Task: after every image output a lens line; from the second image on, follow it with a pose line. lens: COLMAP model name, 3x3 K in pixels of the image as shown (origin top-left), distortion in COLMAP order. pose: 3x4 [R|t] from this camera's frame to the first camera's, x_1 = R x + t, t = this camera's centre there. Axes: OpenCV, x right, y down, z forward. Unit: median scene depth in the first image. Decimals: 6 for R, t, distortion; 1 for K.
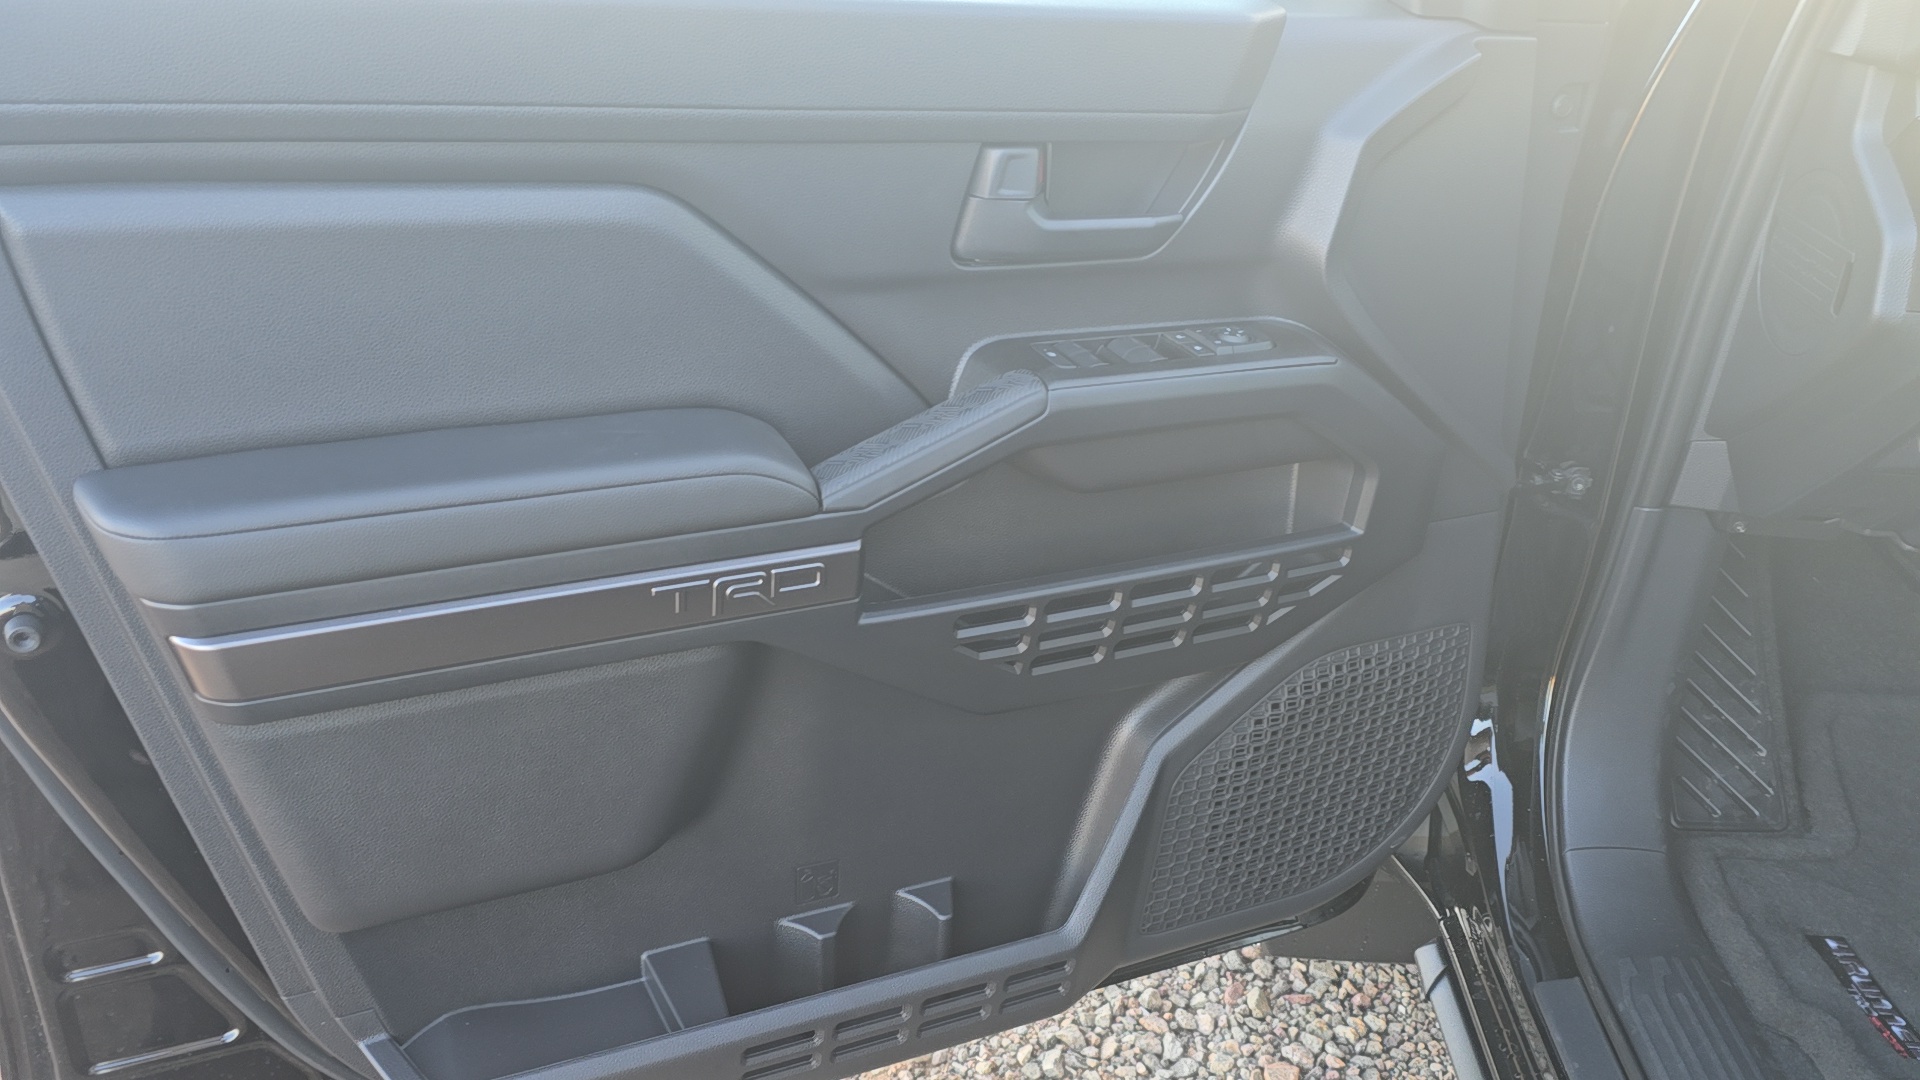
lens RADIAL K [[1593.2, 0, 990.1], [0, 1593.2, 532.0], [0, 0, 1]] dist [-0.012242, 0.004942]
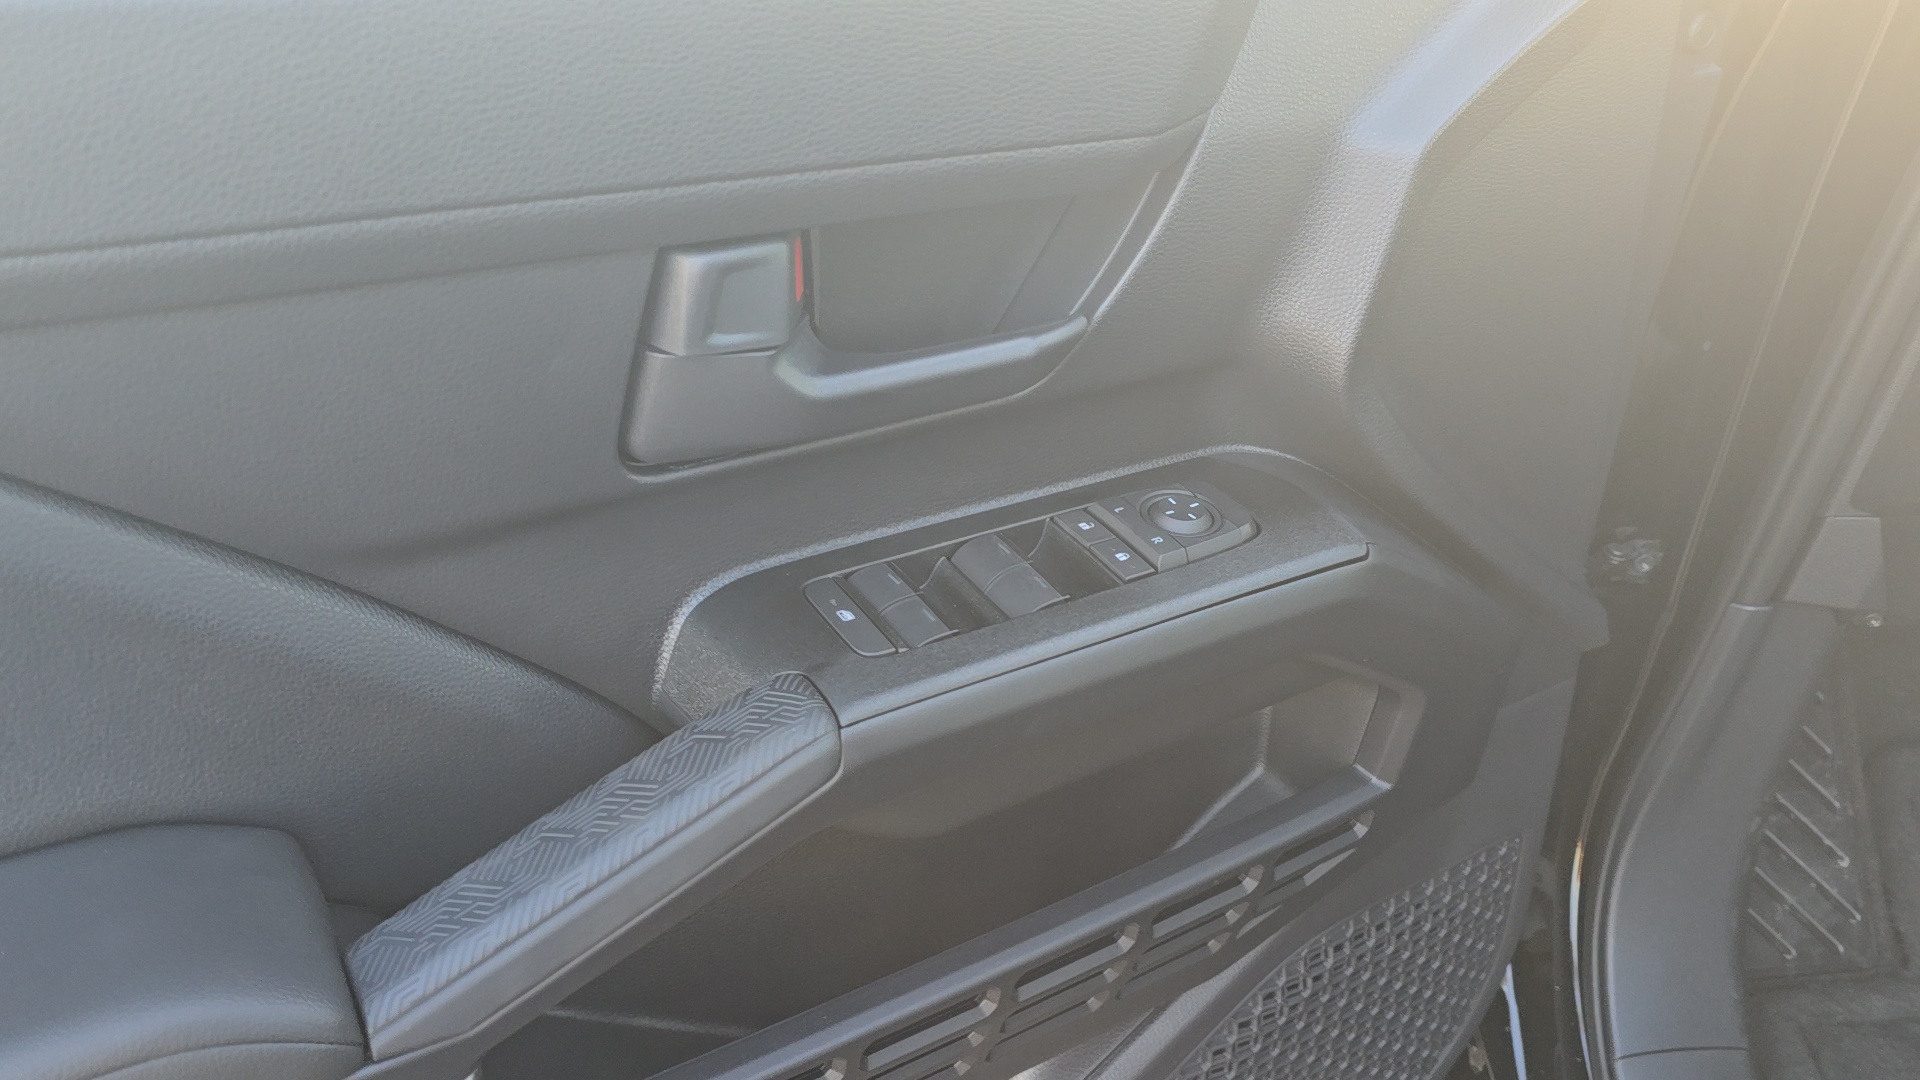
lens RADIAL K [[1593.2, 0, 990.1], [0, 1593.2, 532.0], [0, 0, 1]] dist [-0.012242, 0.004942]
pose [[0.993946, -0.058225, 0.093177, 0.034661], [0.045615, 0.990177, 0.132168, -0.183400], [-0.099957, -0.127118, 0.986838, 0.444659]]
